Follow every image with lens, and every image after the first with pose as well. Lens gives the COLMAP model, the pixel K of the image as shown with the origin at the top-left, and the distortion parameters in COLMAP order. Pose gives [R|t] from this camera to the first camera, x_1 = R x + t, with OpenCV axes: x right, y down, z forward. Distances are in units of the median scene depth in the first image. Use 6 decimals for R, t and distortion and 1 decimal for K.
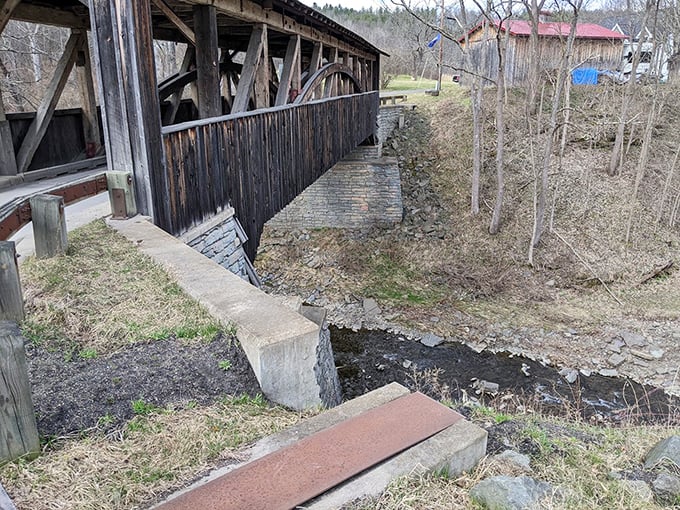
lens RADIAL K [[558.8, 0, 340.0], [0, 558.8, 255.0], [0, 0, 1]] dist [0.065088, -0.004509]
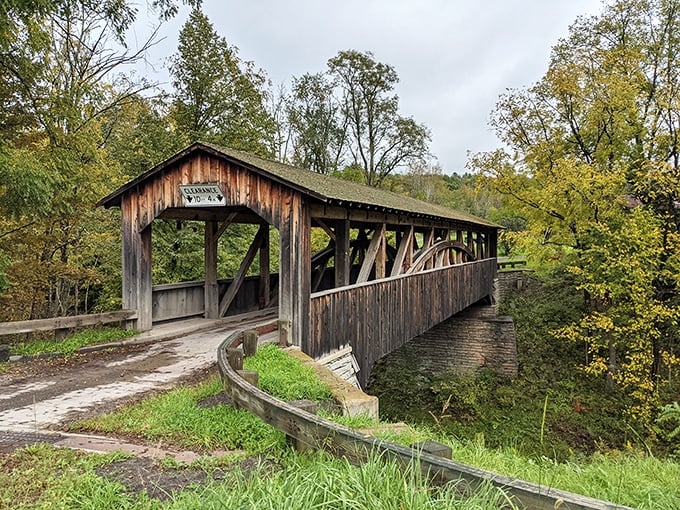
lens RADIAL K [[558.8, 0, 340.0], [0, 558.8, 255.0], [0, 0, 1]] dist [0.065088, -0.004509]
pose [[0.969935, 0.020328, -0.242515, 0.123836], [-0.084245, 0.962940, -0.256220, 0.058595], [0.228319, 0.268947, 0.935702, -0.415438]]
